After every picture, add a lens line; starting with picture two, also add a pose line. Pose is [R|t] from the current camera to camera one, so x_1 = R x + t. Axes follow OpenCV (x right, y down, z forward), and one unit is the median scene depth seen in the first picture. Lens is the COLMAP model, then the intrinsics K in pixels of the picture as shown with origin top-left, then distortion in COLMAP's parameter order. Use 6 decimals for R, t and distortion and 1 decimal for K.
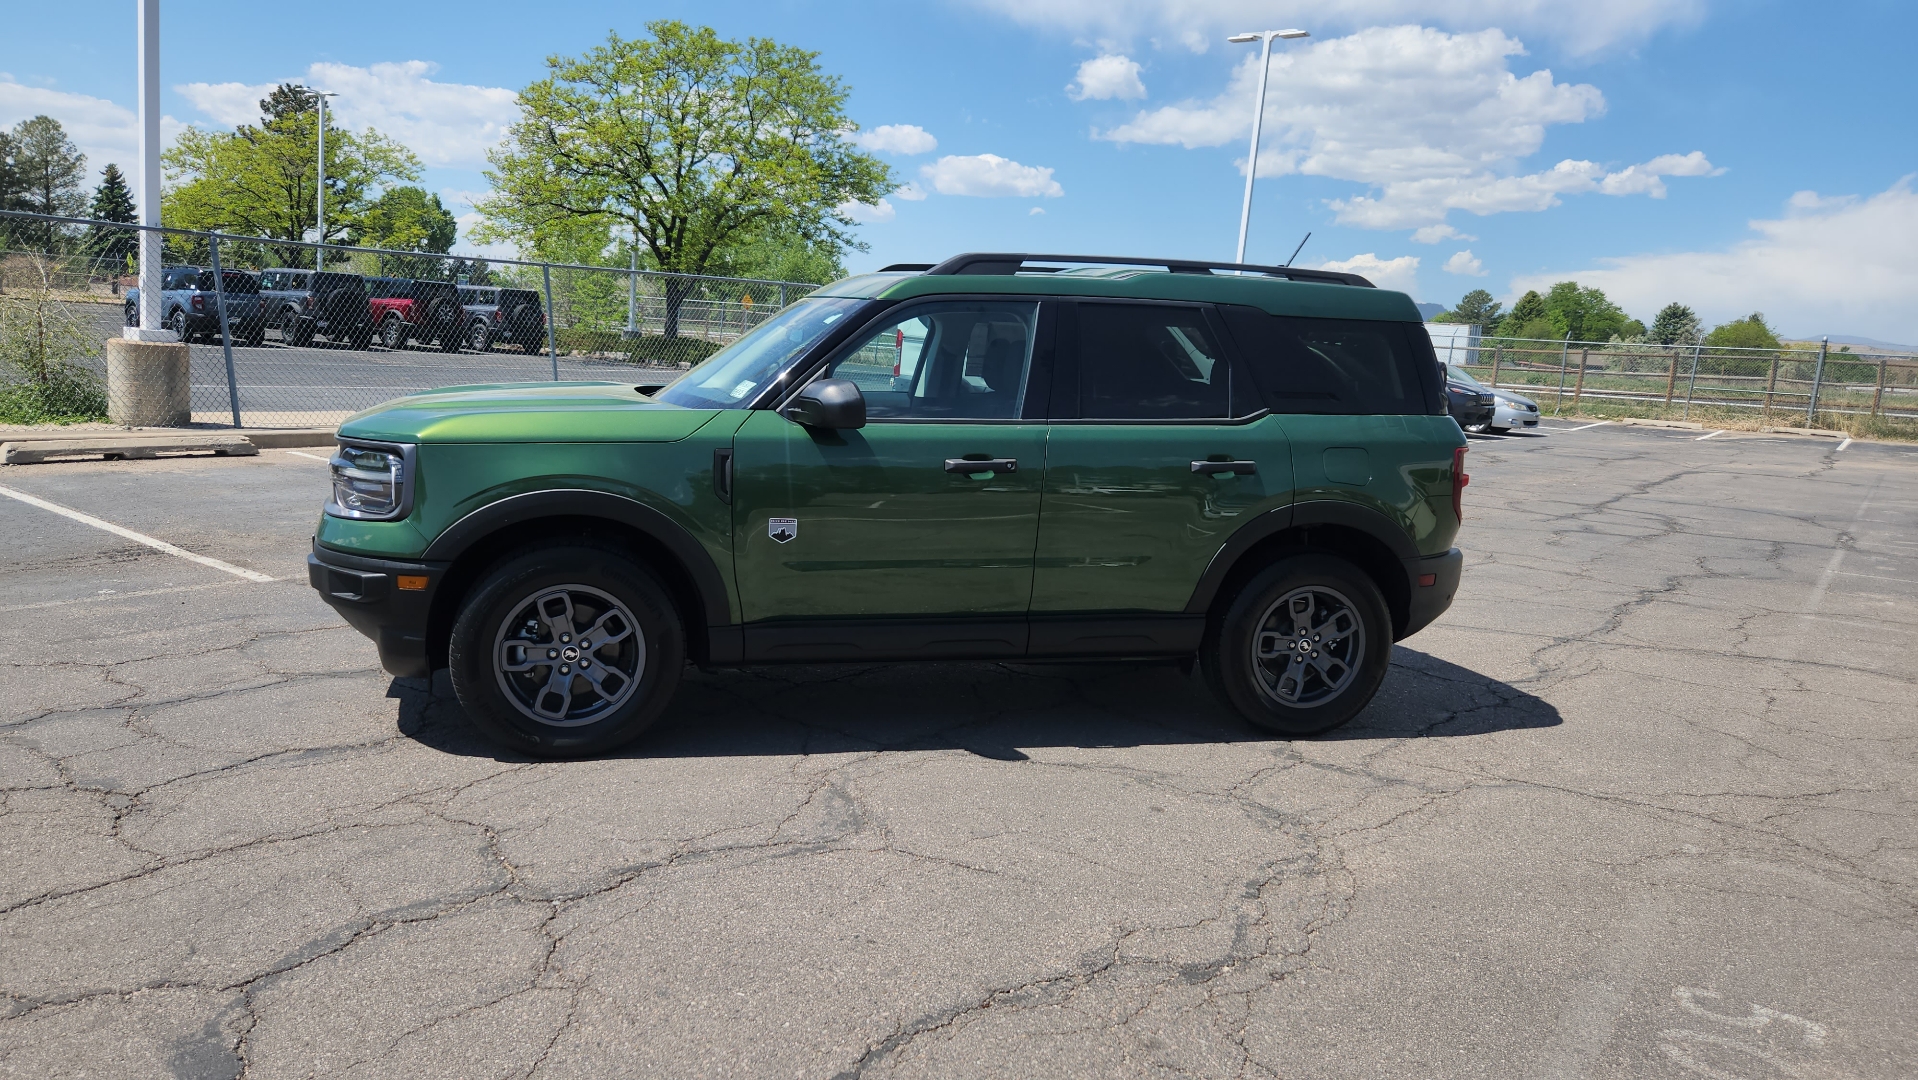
lens RADIAL K [[1285.9, 0, 925.8], [0, 1285.9, 546.0], [0, 0, 1]] dist [0.065817, -0.053503]
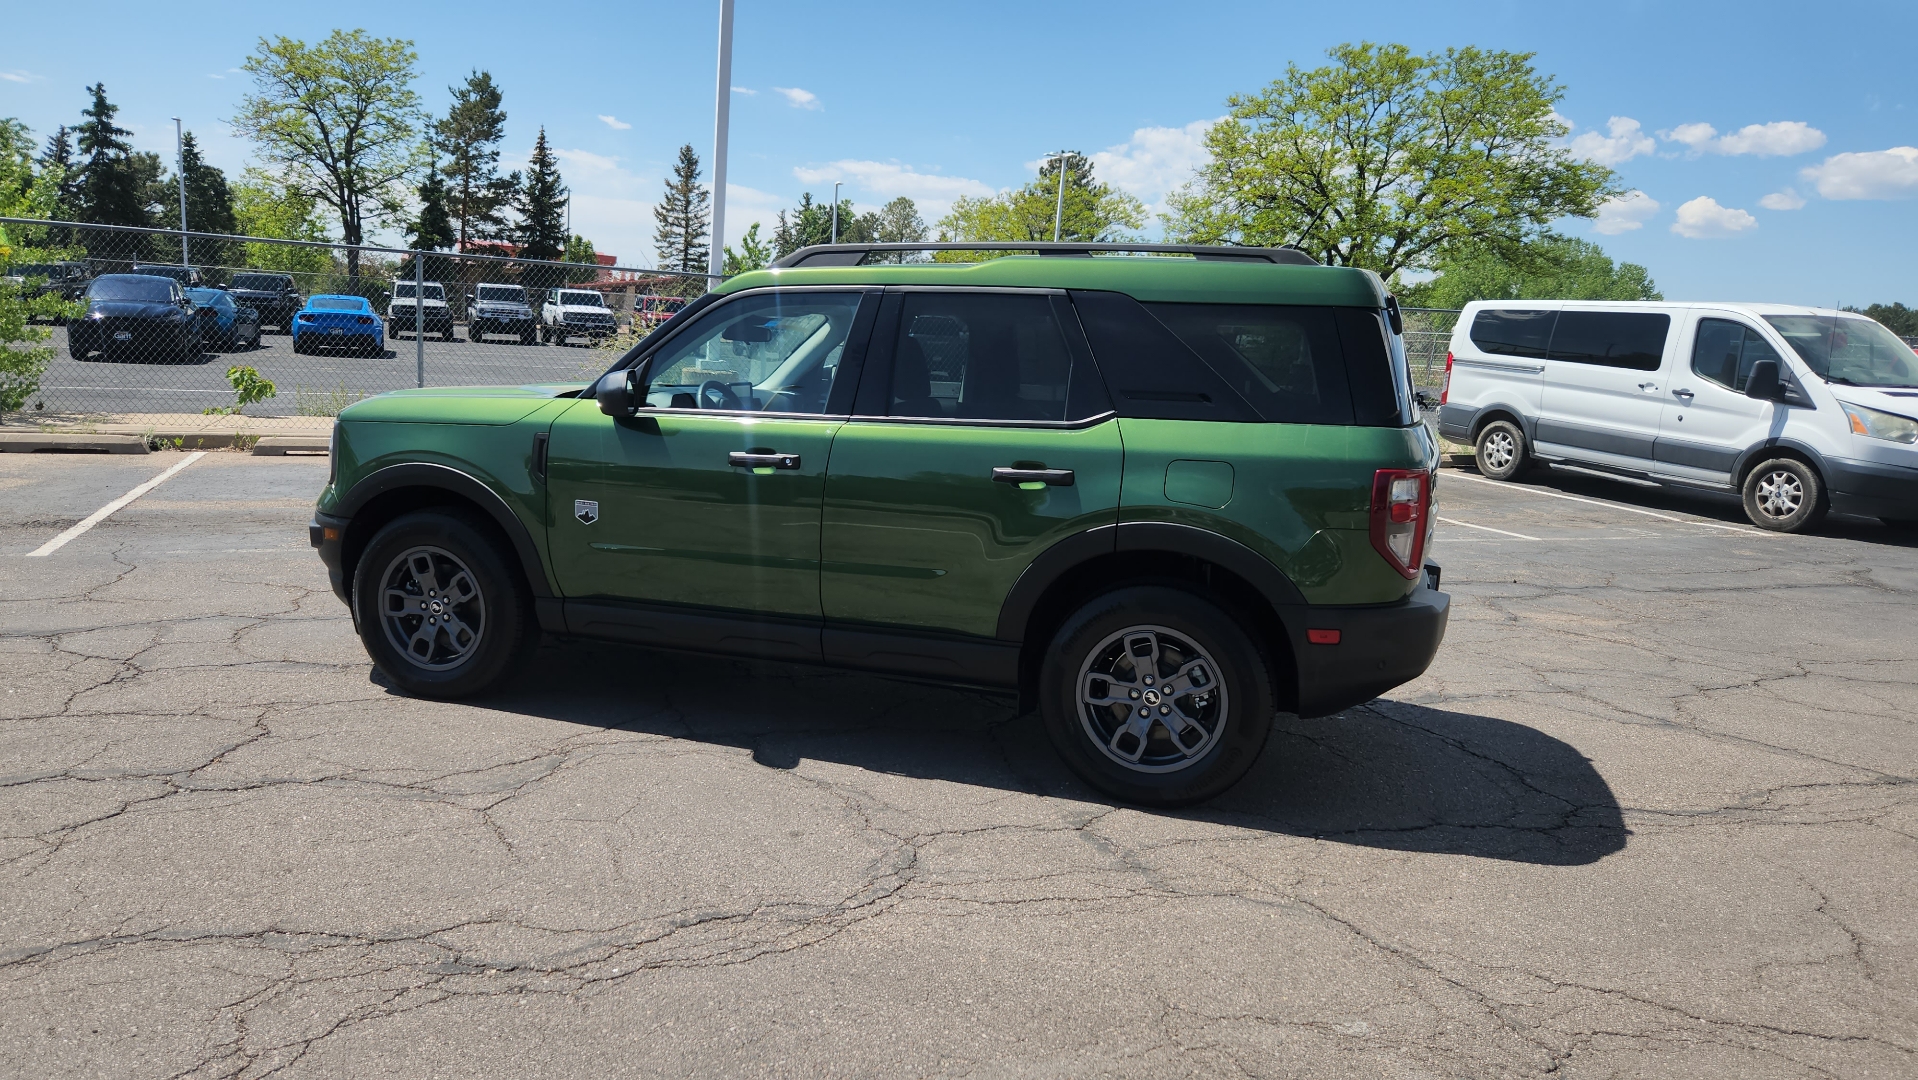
lens RADIAL K [[1287.1, 0, 935.3], [0, 1287.1, 548.5], [0, 0, 1]] dist [0.068154, -0.057099]
pose [[0.840714, 0.072449, -0.536611, 0.634277], [-0.086947, 0.996211, -0.001721, -0.004836], [0.534453, 0.048104, 0.843828, 0.228583]]
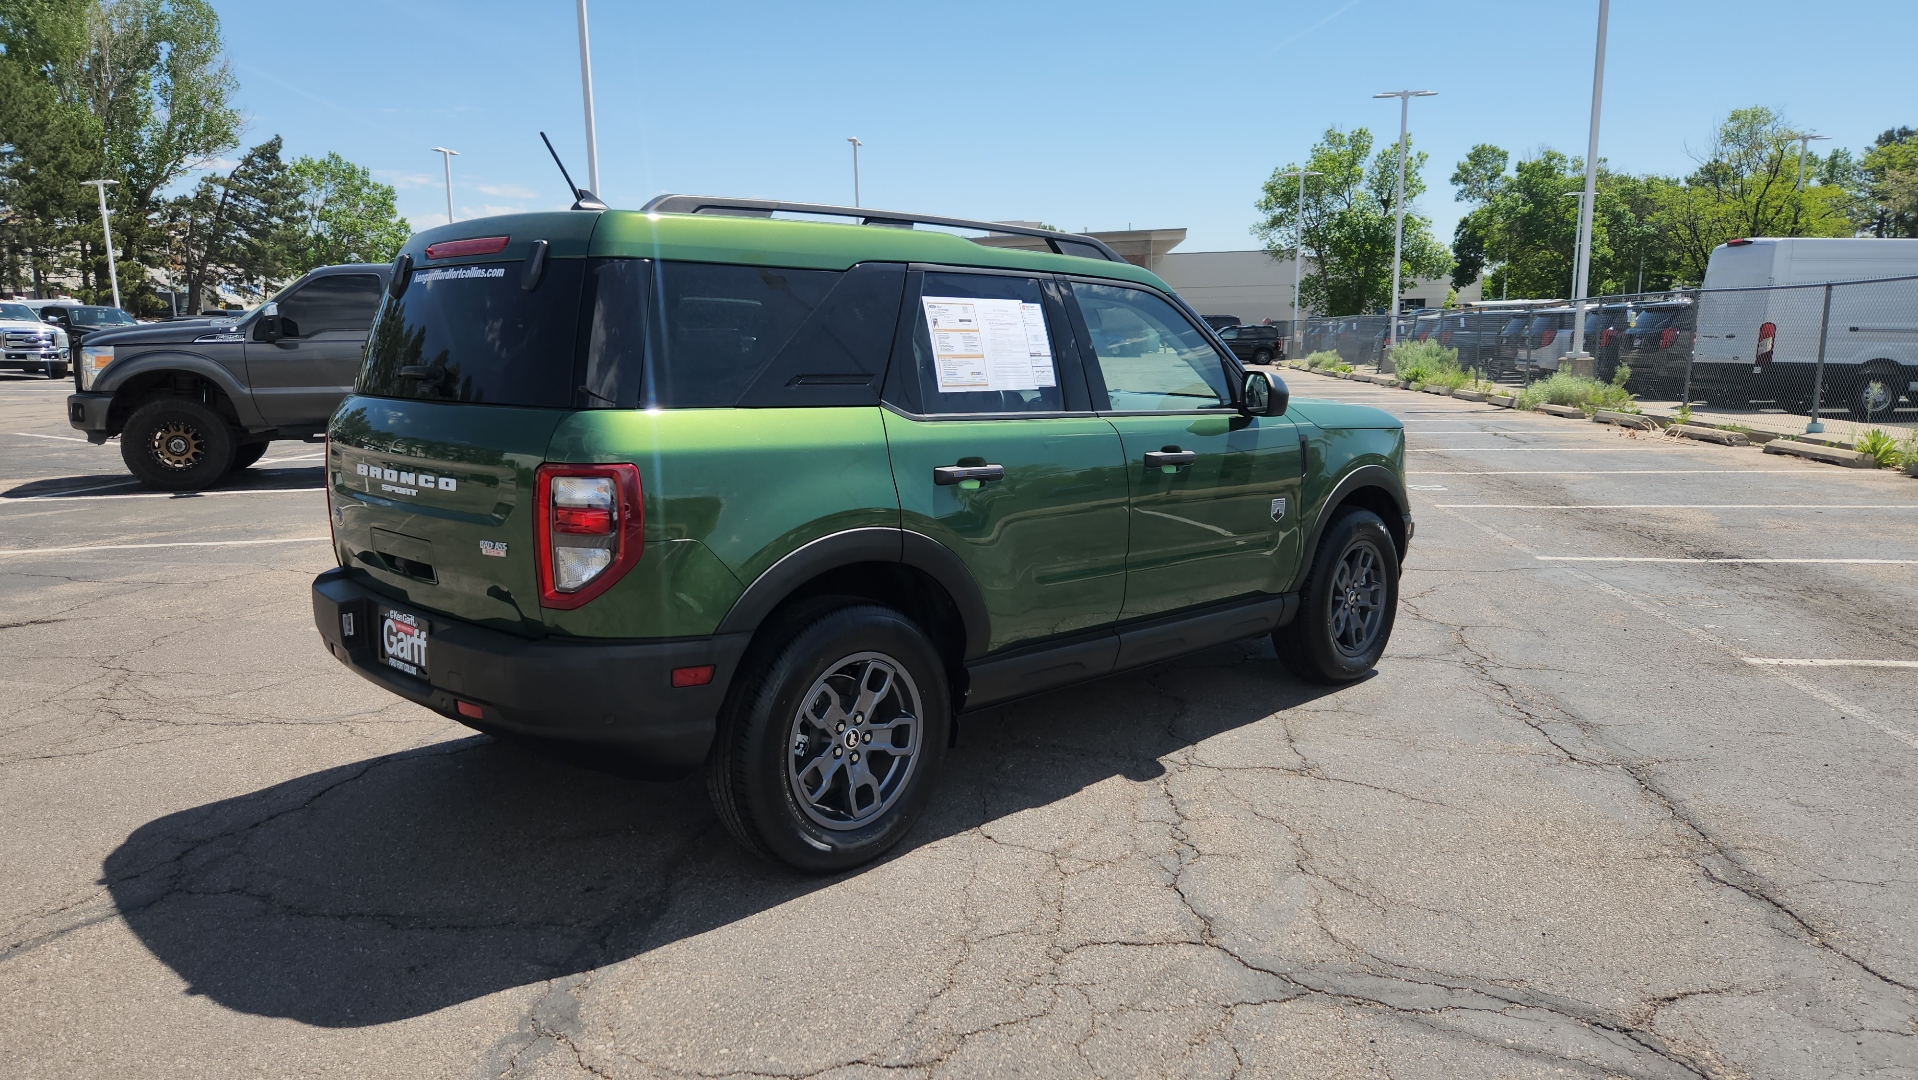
lens RADIAL K [[1287.1, 0, 922.5], [0, 1287.1, 538.6], [0, 0, 1]] dist [0.068154, -0.057099]
pose [[-0.868066, 0.021065, -0.496001, 0.531460], [-0.127526, 0.956112, 0.263792, -0.284671], [0.479790, 0.292242, -0.827283, 1.965177]]
